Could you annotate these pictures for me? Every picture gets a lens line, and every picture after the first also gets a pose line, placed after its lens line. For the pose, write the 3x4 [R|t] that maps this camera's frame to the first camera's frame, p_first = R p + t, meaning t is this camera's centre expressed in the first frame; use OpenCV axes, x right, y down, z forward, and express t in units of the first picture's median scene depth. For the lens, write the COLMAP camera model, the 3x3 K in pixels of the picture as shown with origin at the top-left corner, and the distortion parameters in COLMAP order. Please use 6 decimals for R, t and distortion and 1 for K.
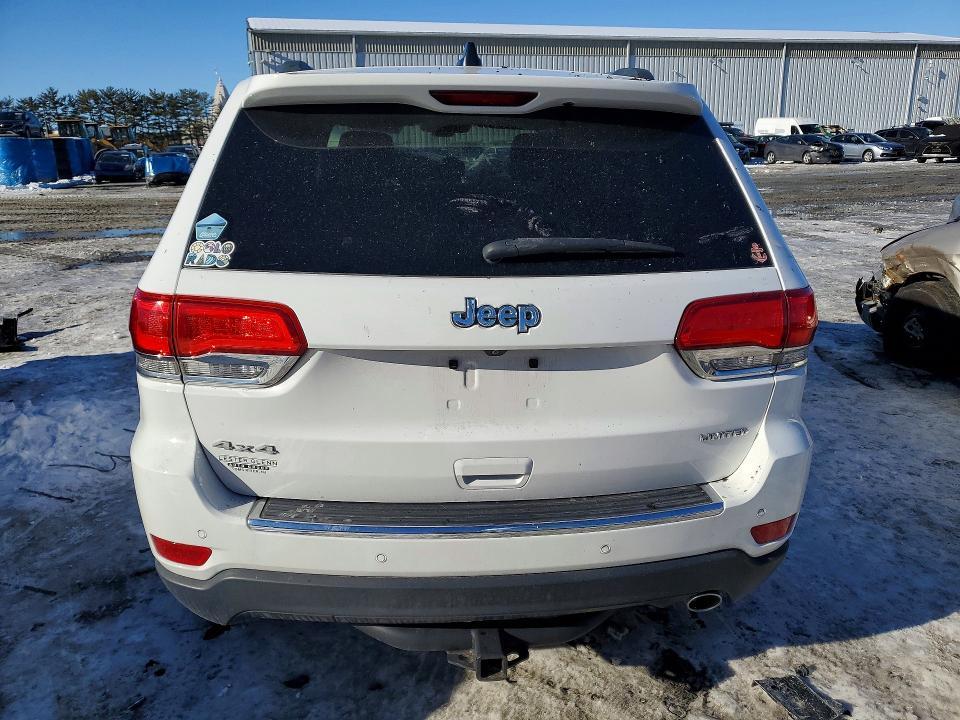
lens RADIAL K [[815.1, 0, 480.0], [0, 815.1, 360.0], [0, 0, 1]] dist [0.040906, -0.002072]
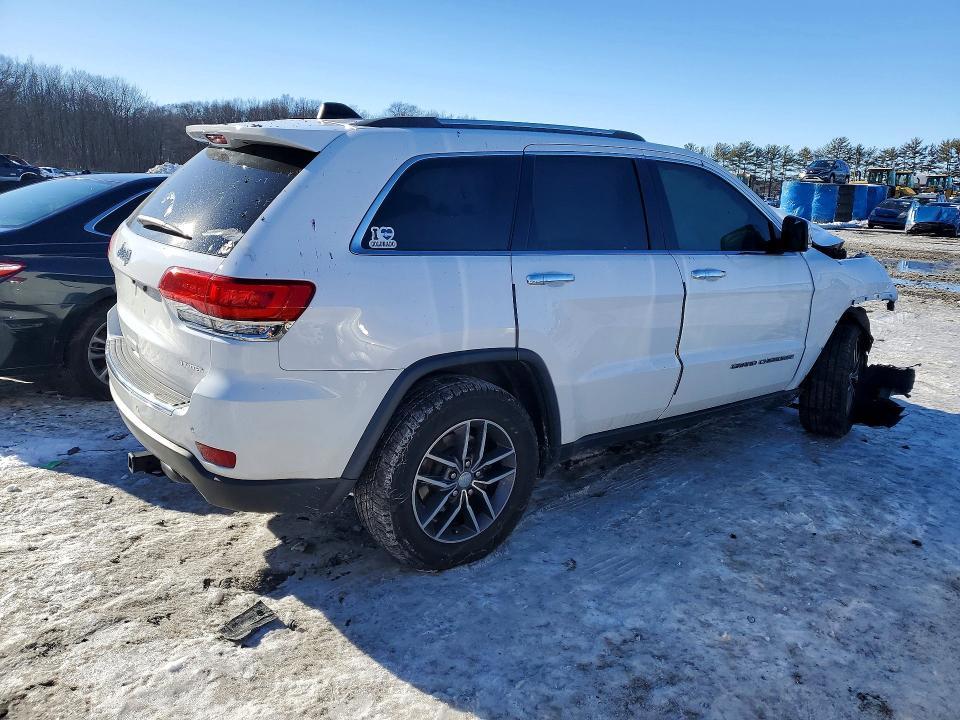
lens RADIAL K [[815.1, 0, 480.0], [0, 815.1, 360.0], [0, 0, 1]] dist [0.040906, -0.002072]
pose [[0.458120, 0.229372, -0.858787, 0.248145], [-0.278568, 0.954511, 0.106337, -0.030416], [0.844112, 0.190516, 0.501177, 0.100839]]
